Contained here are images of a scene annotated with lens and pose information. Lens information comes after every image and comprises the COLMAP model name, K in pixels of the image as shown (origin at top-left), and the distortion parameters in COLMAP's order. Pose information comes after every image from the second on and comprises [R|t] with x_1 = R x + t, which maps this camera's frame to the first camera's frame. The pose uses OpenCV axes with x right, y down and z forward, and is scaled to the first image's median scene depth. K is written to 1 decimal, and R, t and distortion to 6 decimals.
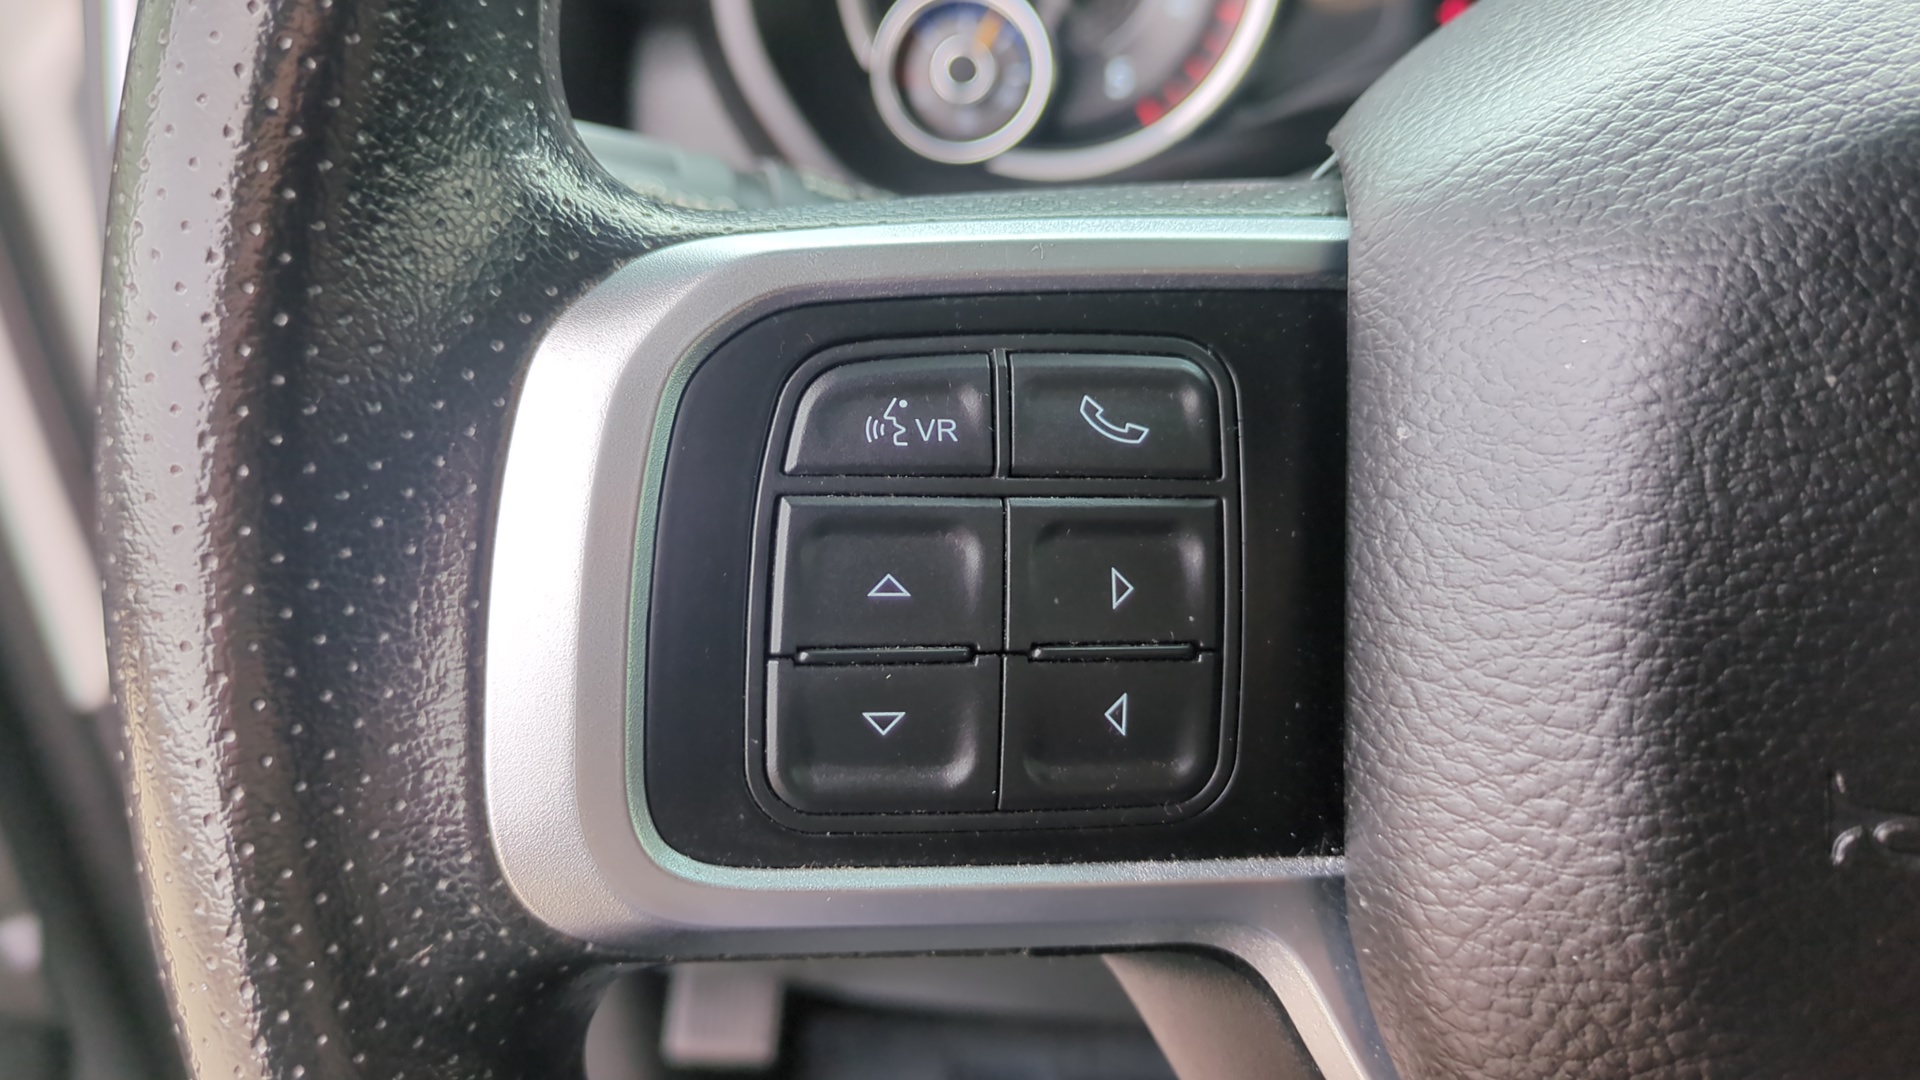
lens RADIAL K [[1655.1, 0, 970.3], [0, 1655.1, 545.0], [0, 0, 1]] dist [0.077940, -0.096456]
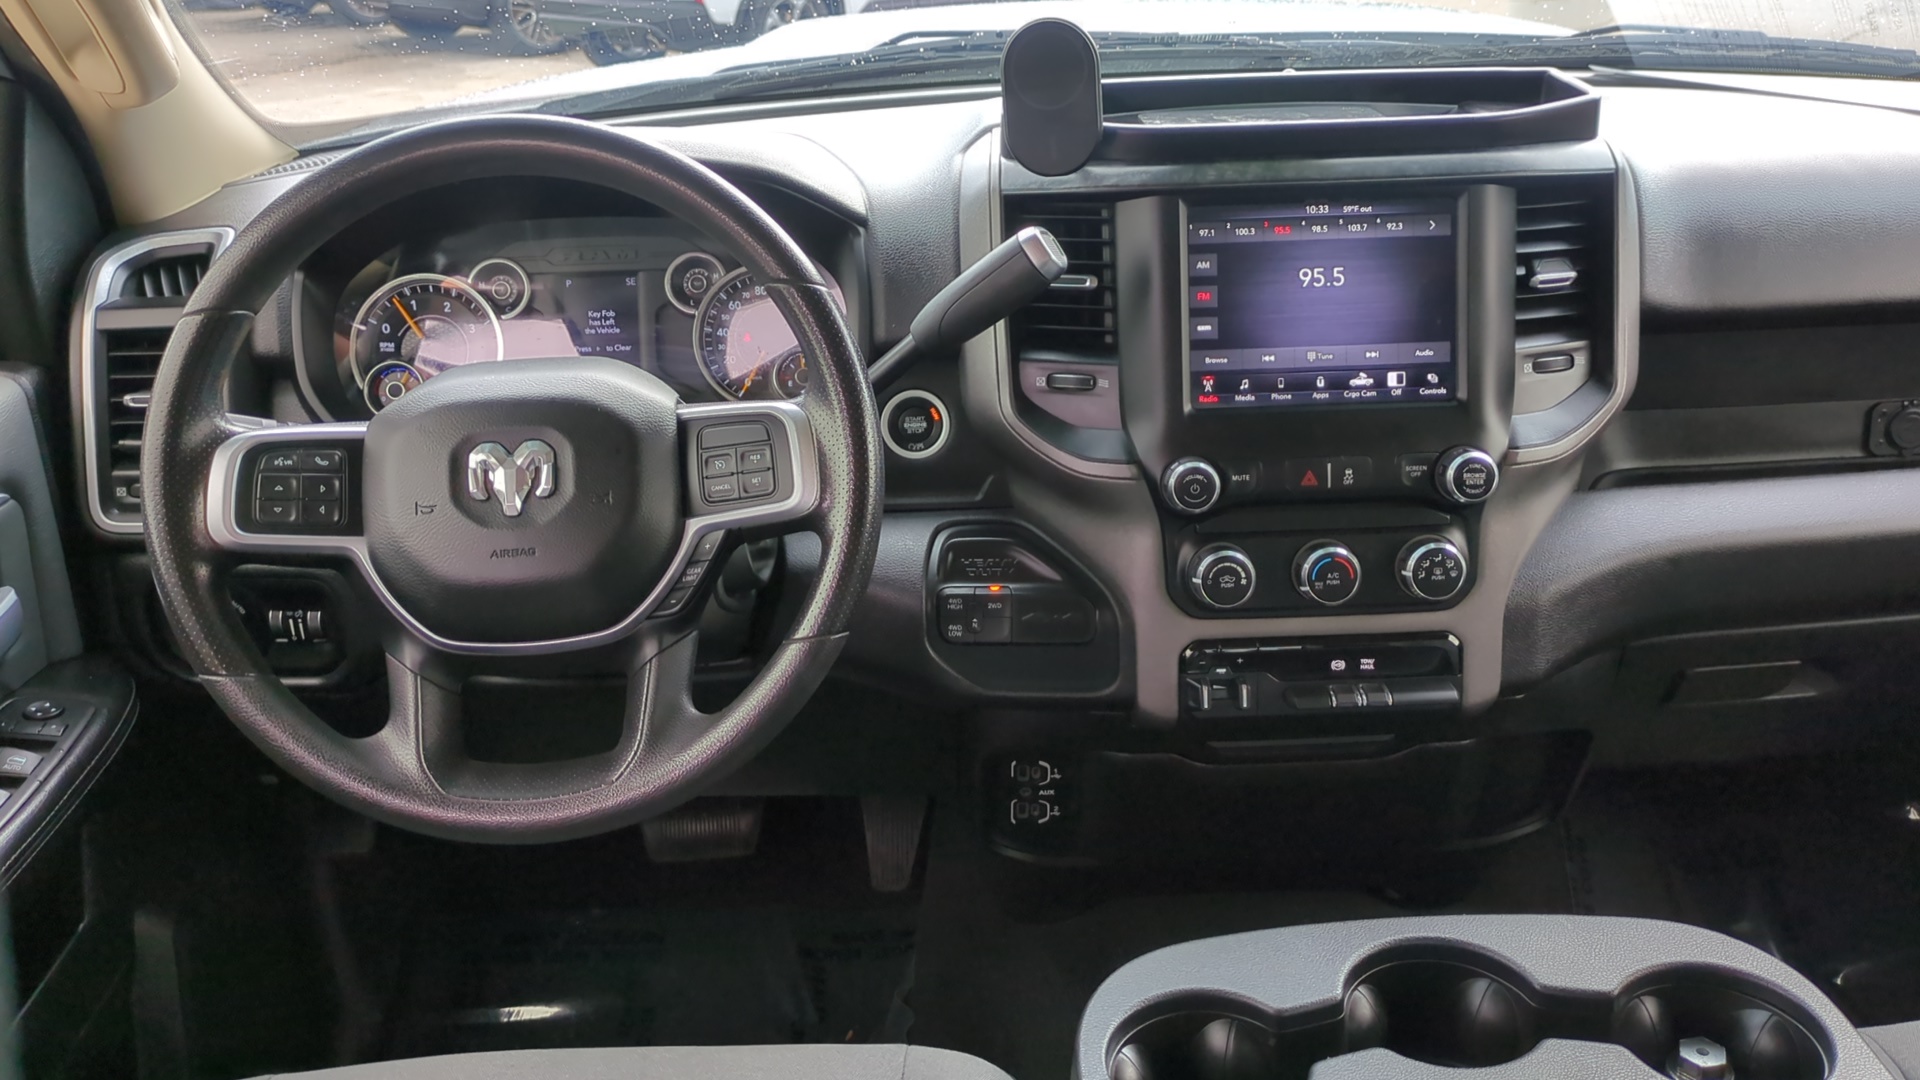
lens RADIAL K [[1666.1, 0, 961.0], [0, 1666.1, 535.4], [0, 0, 1]] dist [0.056757, -0.007100]
pose [[0.993108, -0.039733, 0.110266, 1.681533], [0.057024, 0.985729, -0.158387, 1.266297], [-0.102399, 0.163583, 0.981201, -5.072442]]
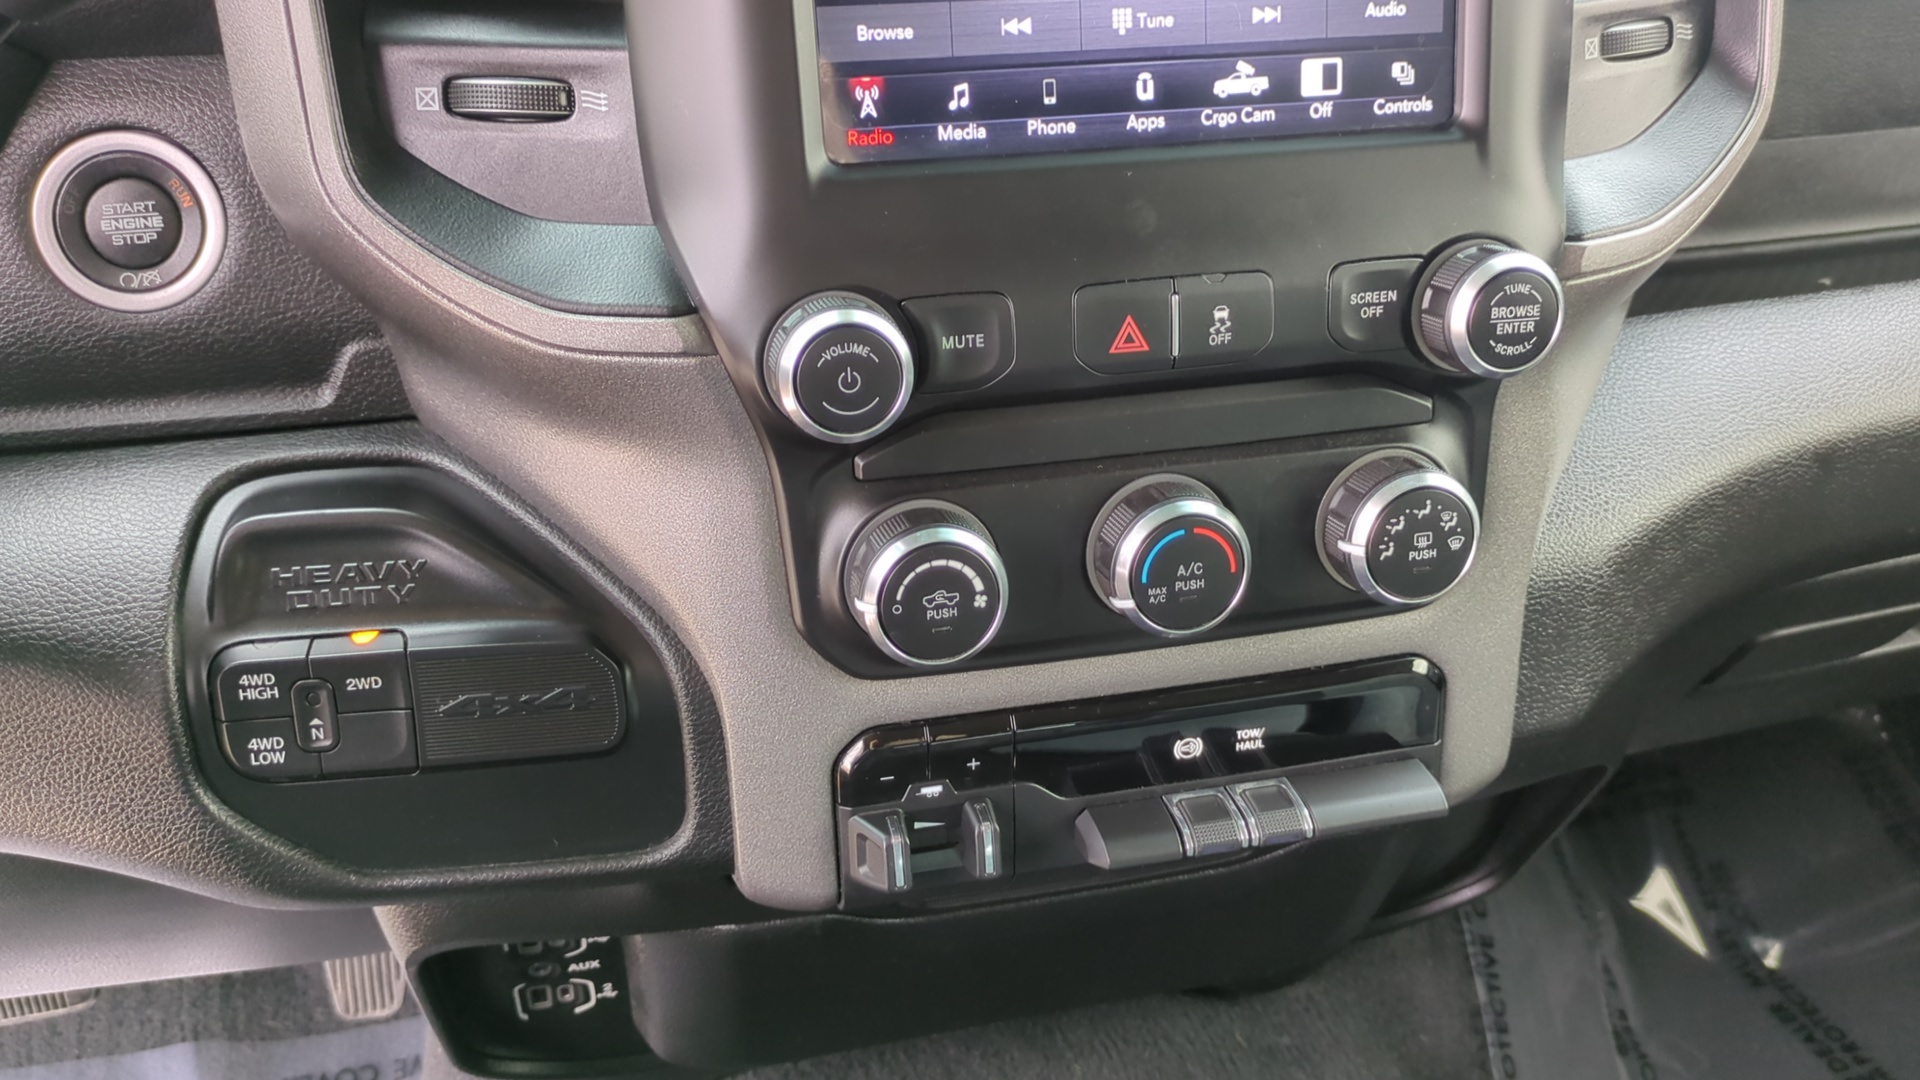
lens RADIAL K [[1658.8, 0, 963.4], [0, 1658.8, 540.3], [0, 0, 1]] dist [0.056130, -0.068373]
pose [[0.947359, -0.124073, 0.295156, 2.763336], [0.129858, 0.991533, 0.000001, 0.327868], [-0.292657, 0.038327, 0.955449, -1.035829]]
